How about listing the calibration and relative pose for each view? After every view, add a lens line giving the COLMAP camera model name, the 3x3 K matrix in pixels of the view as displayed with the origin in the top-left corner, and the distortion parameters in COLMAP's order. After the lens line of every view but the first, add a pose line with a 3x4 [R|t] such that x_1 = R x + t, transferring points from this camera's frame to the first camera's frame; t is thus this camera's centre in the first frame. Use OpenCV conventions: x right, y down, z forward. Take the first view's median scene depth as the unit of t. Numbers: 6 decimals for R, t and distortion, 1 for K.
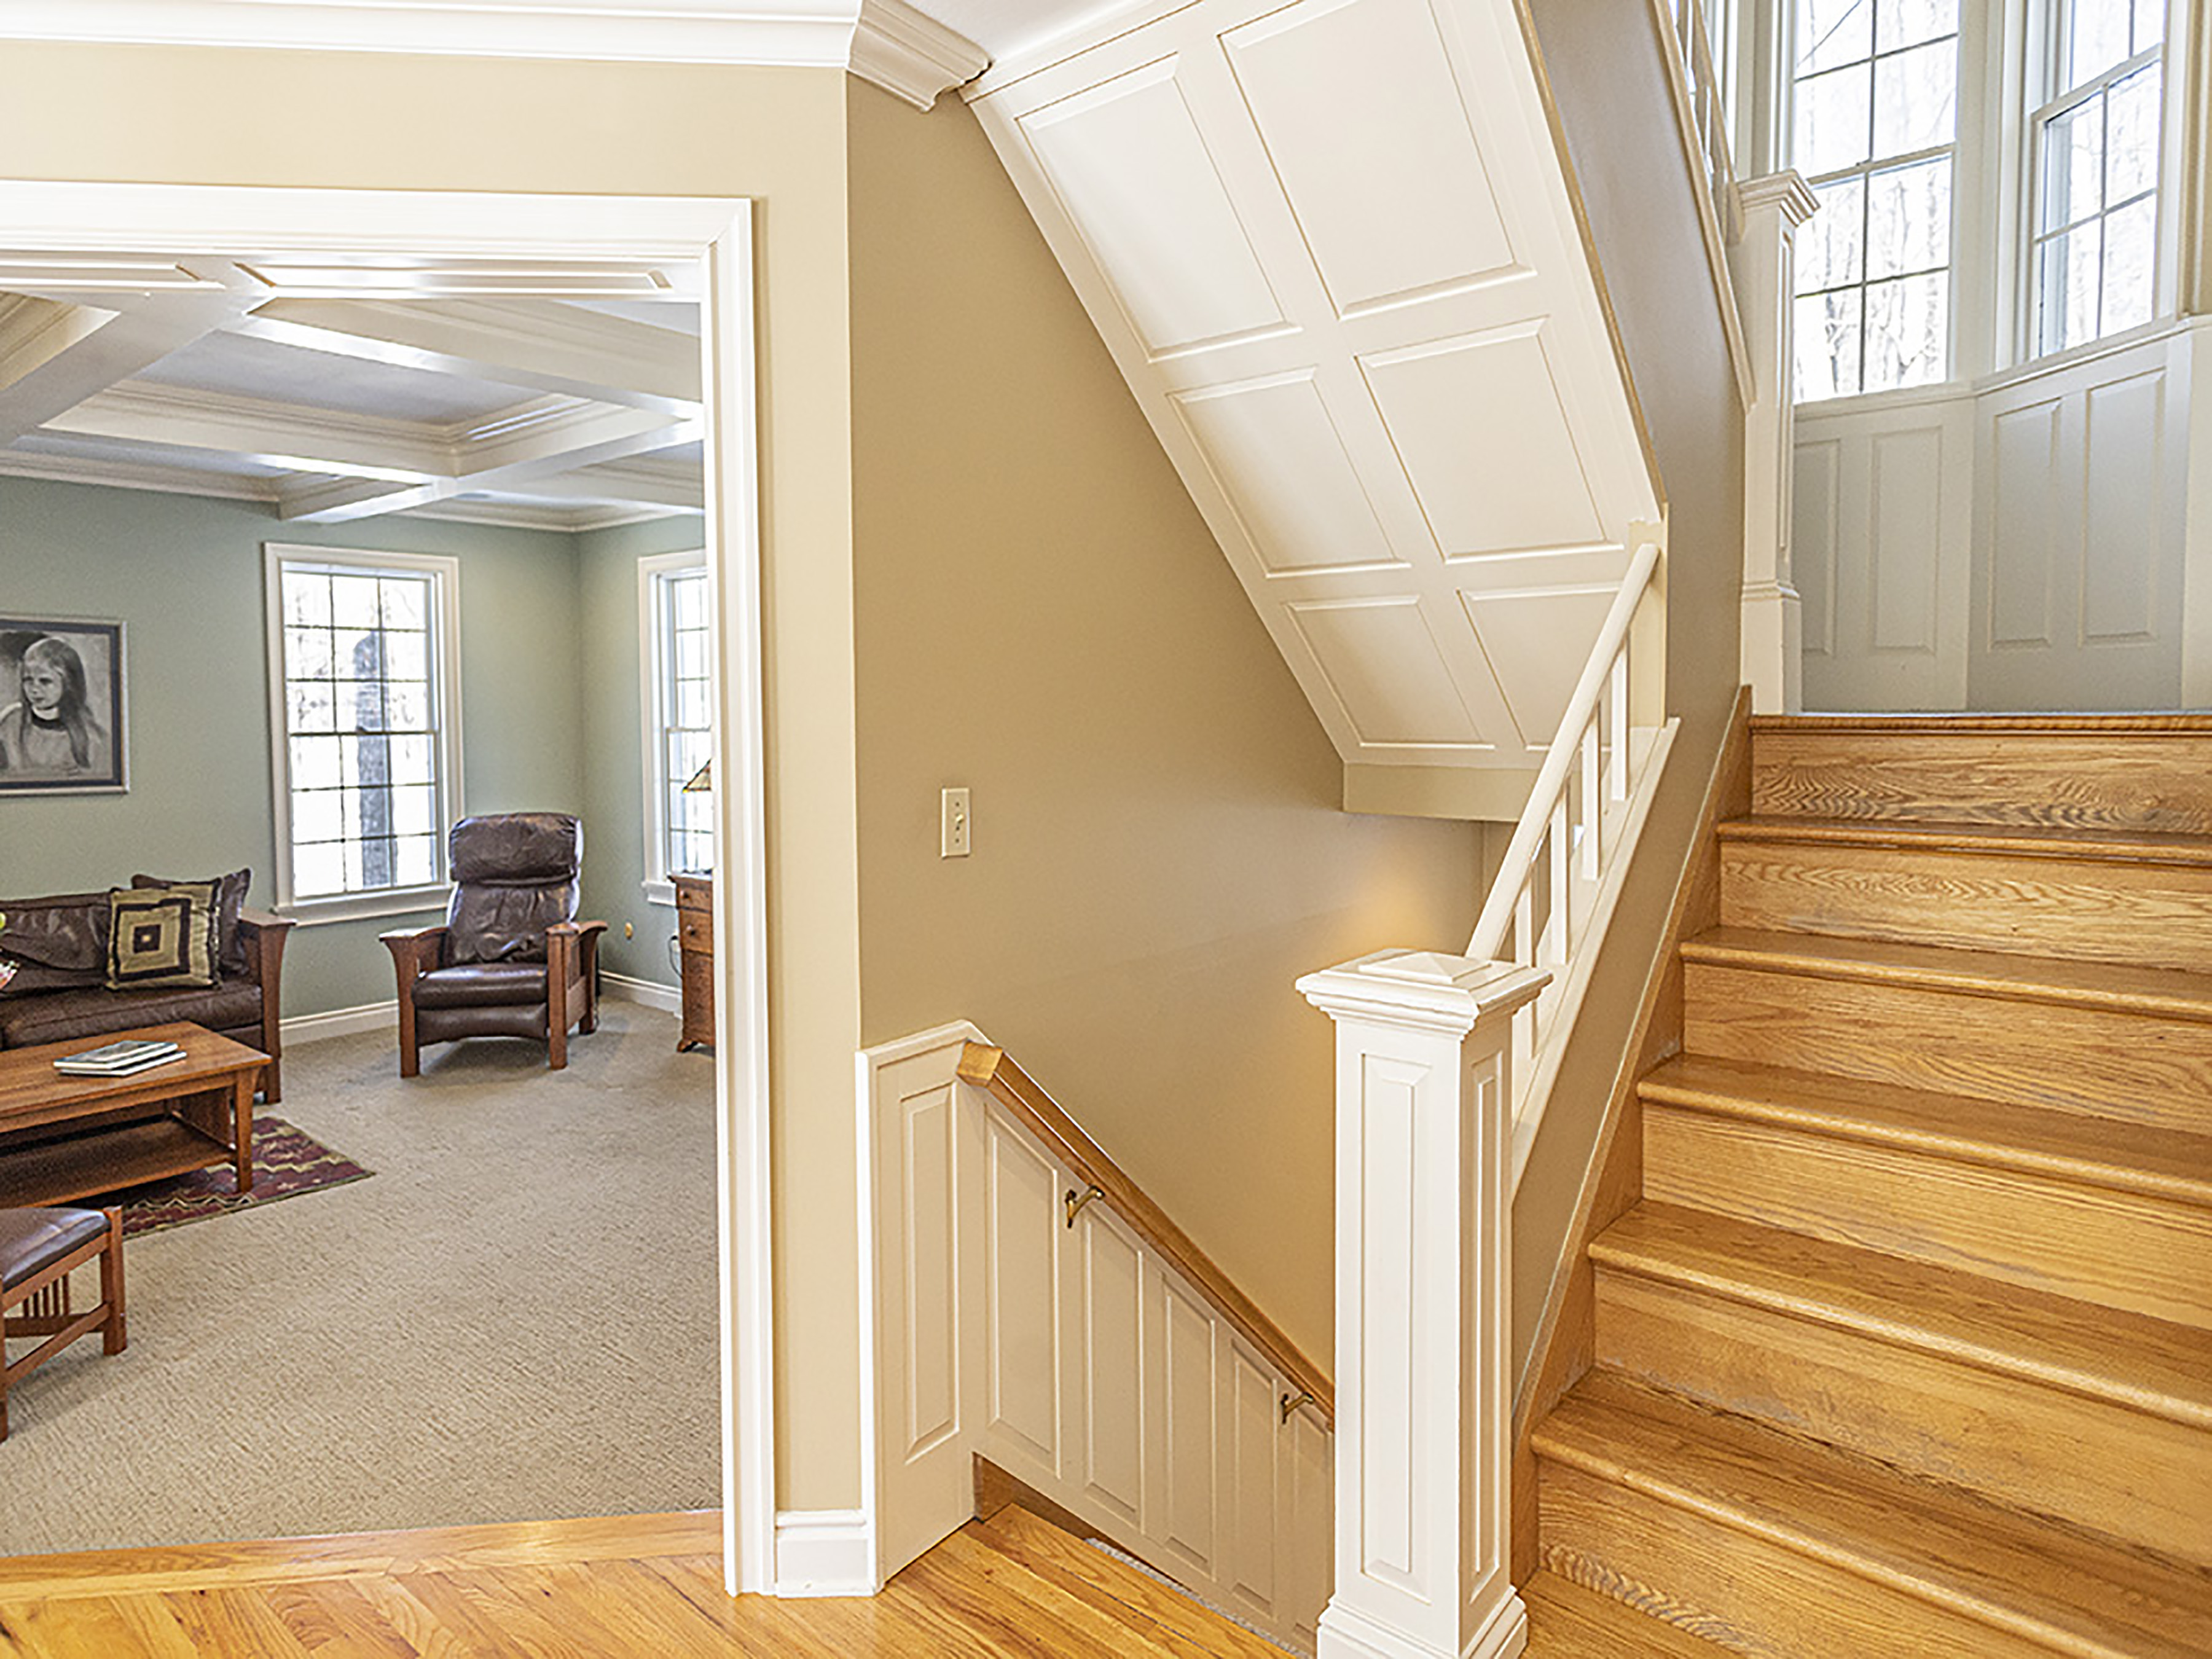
lens RADIAL K [[1302.1, 0, 1106.8], [0, 1302.1, 753.3], [0, 0, 1]] dist [-0.005343, -0.001124]
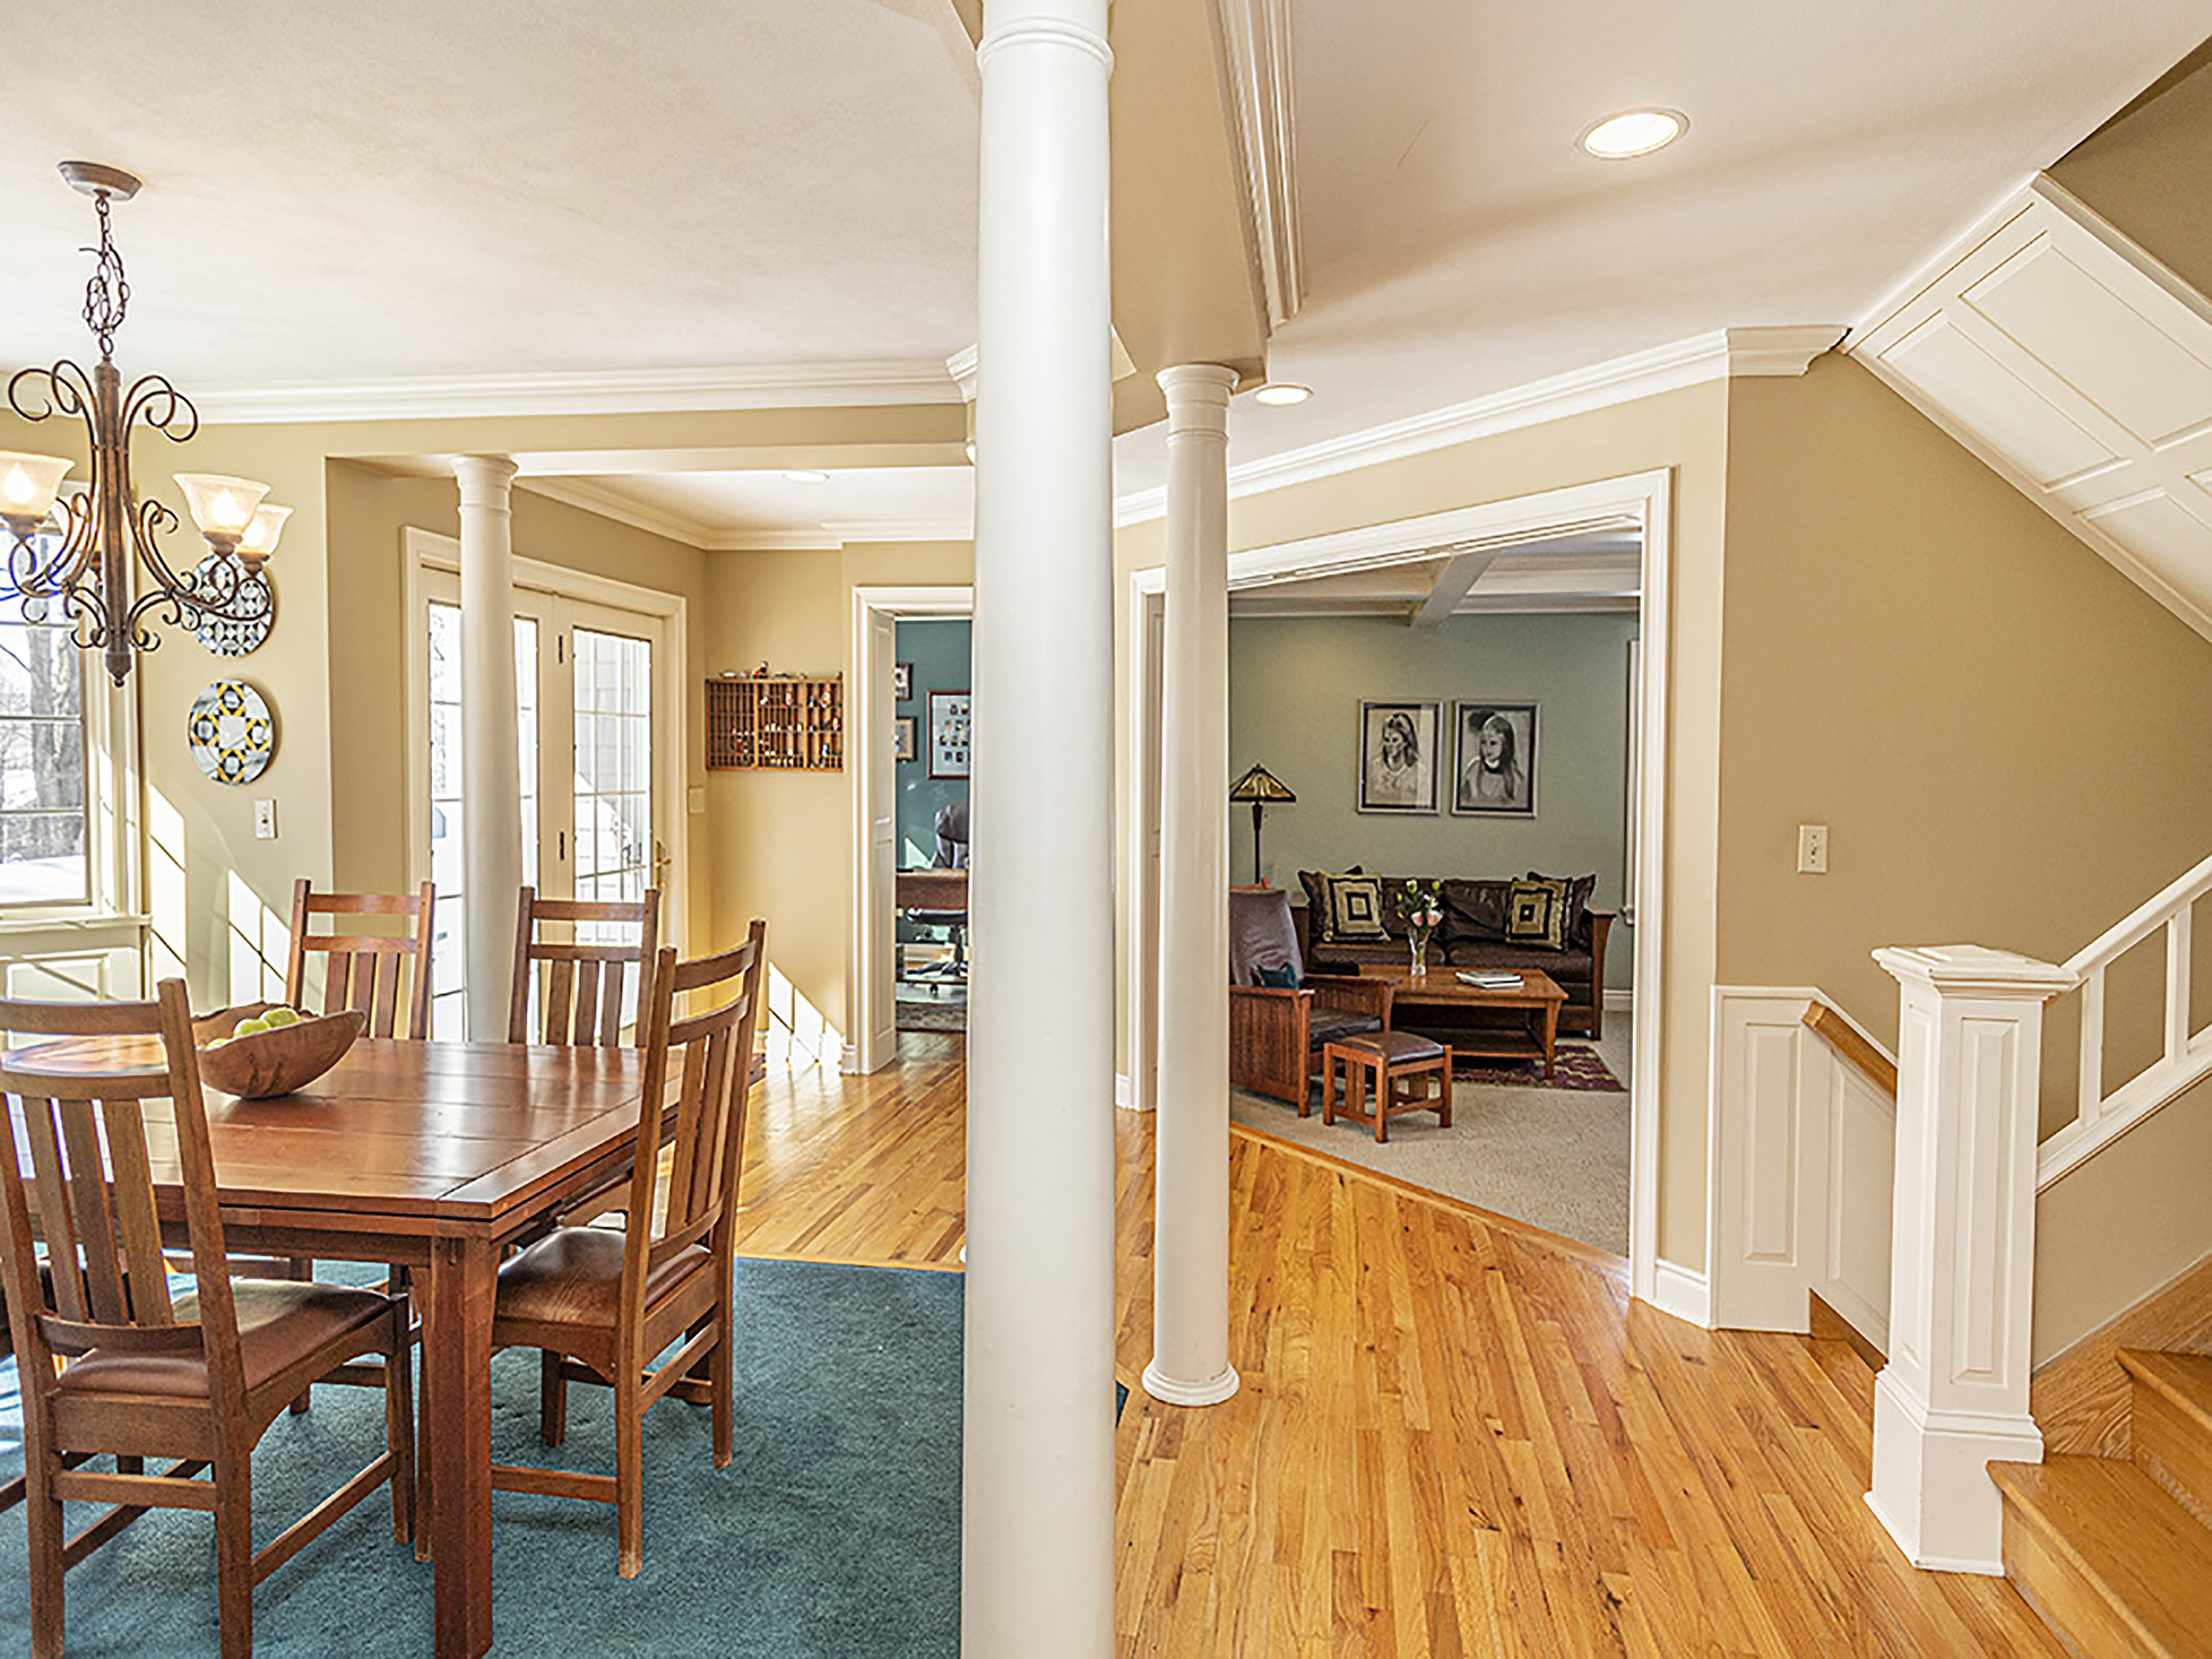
lens RADIAL K [[1302.1, 0, 1106.8], [0, 1302.1, 753.3], [0, 0, 1]] dist [-0.005343, -0.001124]
pose [[0.489596, 0.010538, -0.871886, 0.347798], [-0.047683, 0.998754, -0.014704, 0.002010], [0.870645, 0.048773, 0.489489, -0.184897]]
